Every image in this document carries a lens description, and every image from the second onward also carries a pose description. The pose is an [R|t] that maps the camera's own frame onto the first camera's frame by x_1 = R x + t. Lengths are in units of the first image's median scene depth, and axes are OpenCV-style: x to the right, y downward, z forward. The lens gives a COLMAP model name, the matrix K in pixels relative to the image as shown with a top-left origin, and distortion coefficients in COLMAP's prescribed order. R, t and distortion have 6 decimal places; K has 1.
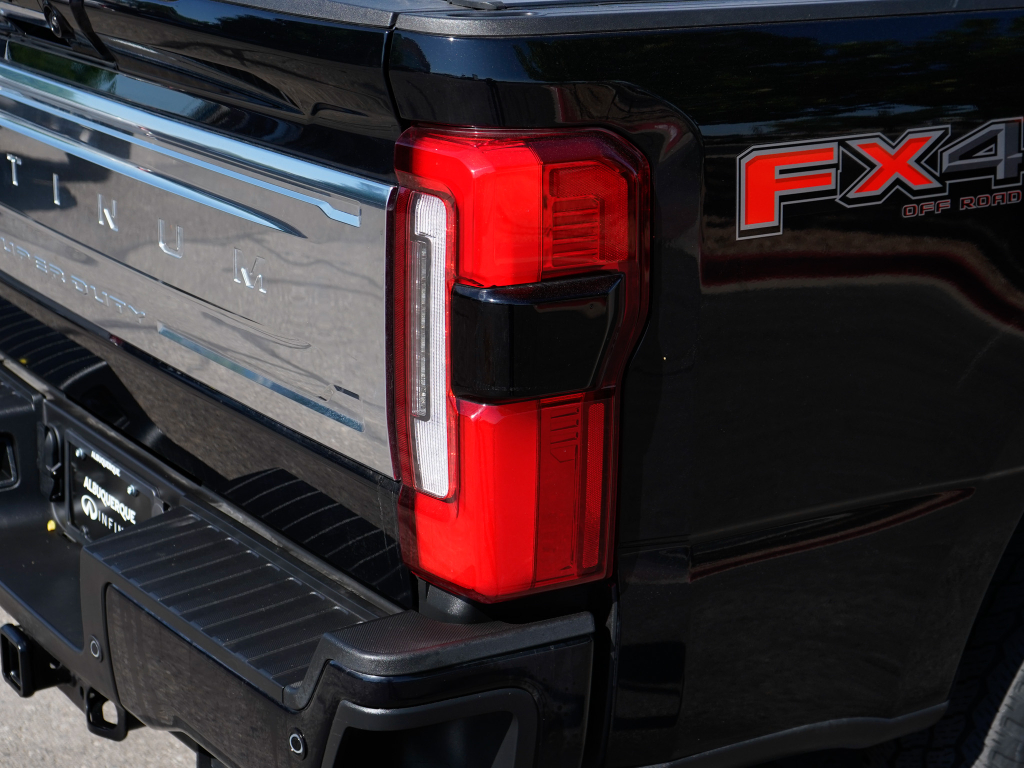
lens RADIAL K [[2340.6, 0, 512.1], [0, 2340.6, 383.8], [0, 0, 1]] dist [-0.180937, 0.000000]
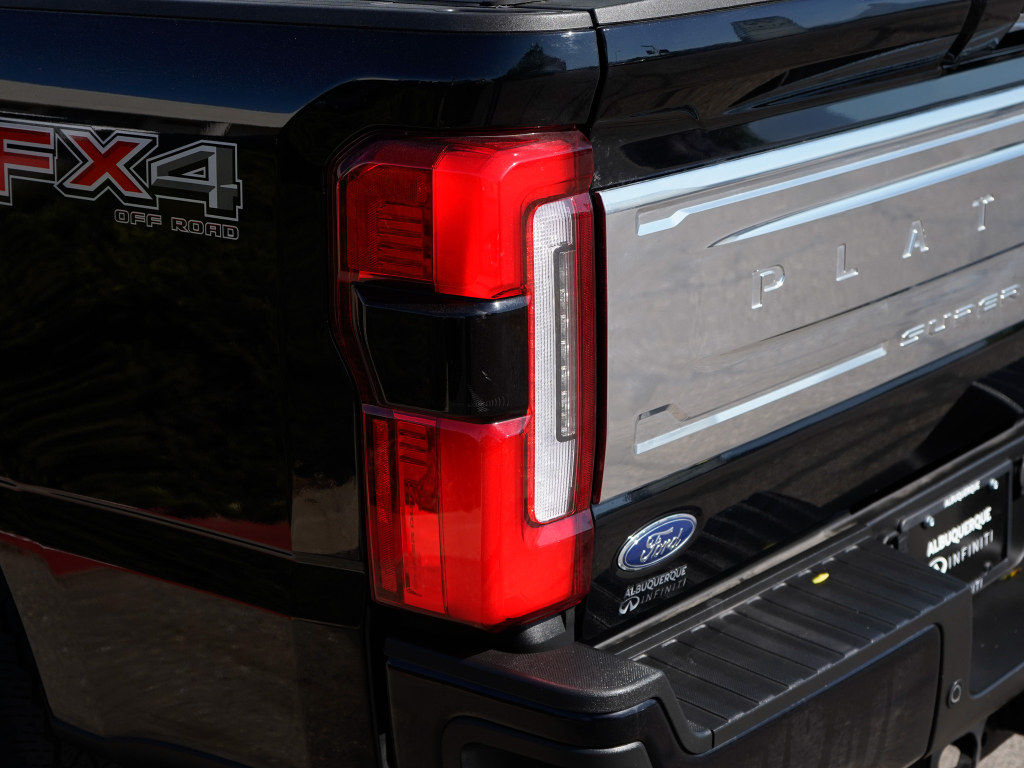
lens RADIAL K [[2340.6, 0, 512.0], [0, 2340.6, 384.8], [0, 0, 1]] dist [-0.180937, 0.000000]
pose [[0.343992, 0.237789, -0.908364, 1.109701], [-0.238589, 0.957787, 0.160374, -0.199208], [0.908155, 0.161558, 0.386205, 0.783395]]
